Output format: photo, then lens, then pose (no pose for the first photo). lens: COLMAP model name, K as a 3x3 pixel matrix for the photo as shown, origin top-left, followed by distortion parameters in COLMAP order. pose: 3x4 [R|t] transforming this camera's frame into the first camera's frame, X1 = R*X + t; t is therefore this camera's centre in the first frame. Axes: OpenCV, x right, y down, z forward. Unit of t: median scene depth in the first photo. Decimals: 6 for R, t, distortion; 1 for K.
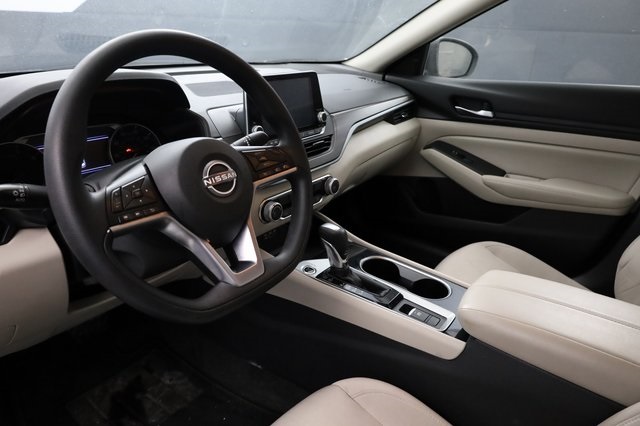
lens RADIAL K [[443.2, 0, 320.0], [0, 443.2, 213.0], [0, 0, 1]] dist [0.002680, -0.001023]
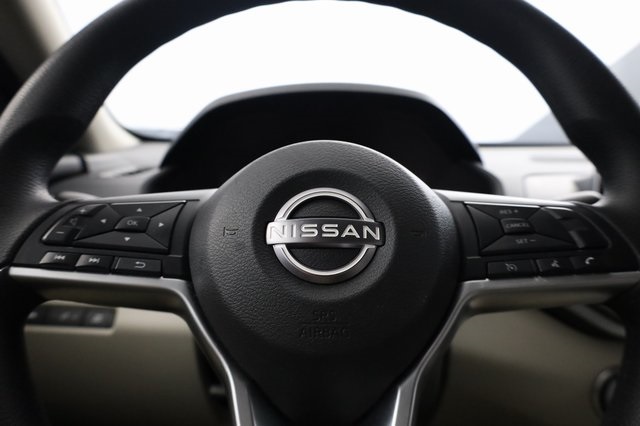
lens RADIAL K [[443.2, 0, 320.0], [0, 443.2, 213.0], [0, 0, 1]] dist [0.002680, -0.001023]
pose [[0.598784, 0.050054, -0.799345, 0.042949], [-0.292861, 0.942613, -0.160355, -0.020182], [0.745446, 0.330115, 0.579080, 0.473243]]
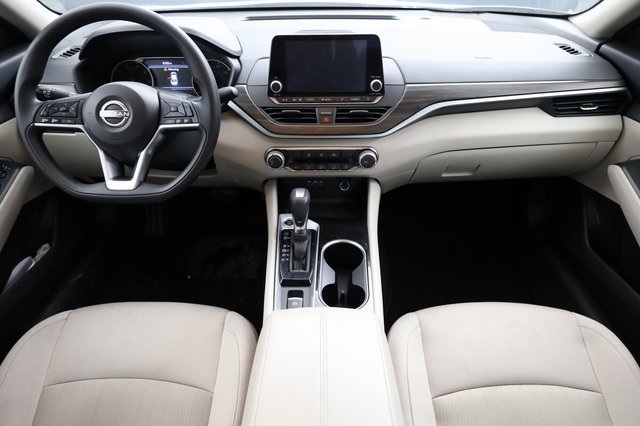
lens RADIAL K [[443.2, 0, 320.0], [0, 443.2, 213.0], [0, 0, 1]] dist [0.002680, -0.001023]
pose [[0.597101, 0.415102, -0.686411, 0.777869], [-0.288350, 0.909571, 0.299223, -0.247071], [0.748548, 0.019260, 0.662801, 0.340593]]
